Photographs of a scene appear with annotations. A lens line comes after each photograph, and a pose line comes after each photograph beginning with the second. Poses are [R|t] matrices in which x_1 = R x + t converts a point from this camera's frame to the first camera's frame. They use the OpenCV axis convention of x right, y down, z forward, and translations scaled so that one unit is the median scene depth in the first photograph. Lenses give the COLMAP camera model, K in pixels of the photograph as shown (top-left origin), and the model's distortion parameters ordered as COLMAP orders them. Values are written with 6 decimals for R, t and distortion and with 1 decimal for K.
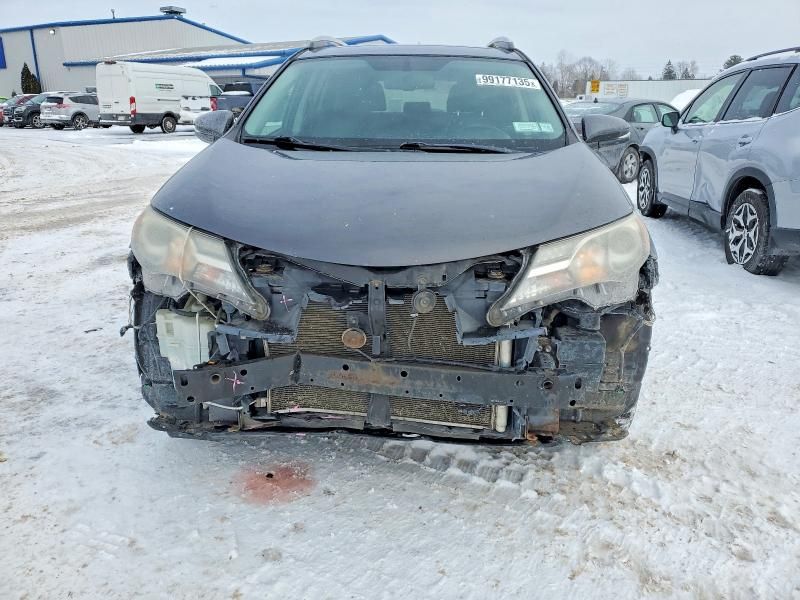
lens RADIAL K [[612.8, 0, 404.9], [0, 612.8, 294.7], [0, 0, 1]] dist [0.002474, 0.003930]
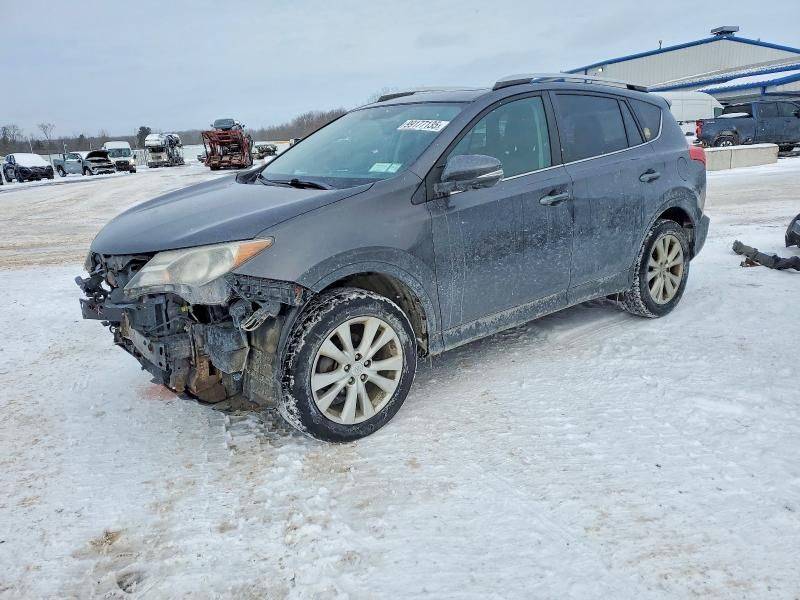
lens RADIAL K [[612.8, 0, 399.8], [0, 612.8, 303.9], [0, 0, 1]] dist [0.002474, 0.003930]
pose [[0.672721, 0.154973, -0.723485, 0.150097], [-0.172195, 0.983762, 0.050613, -0.011848], [0.719580, 0.090532, 0.688483, 0.036017]]
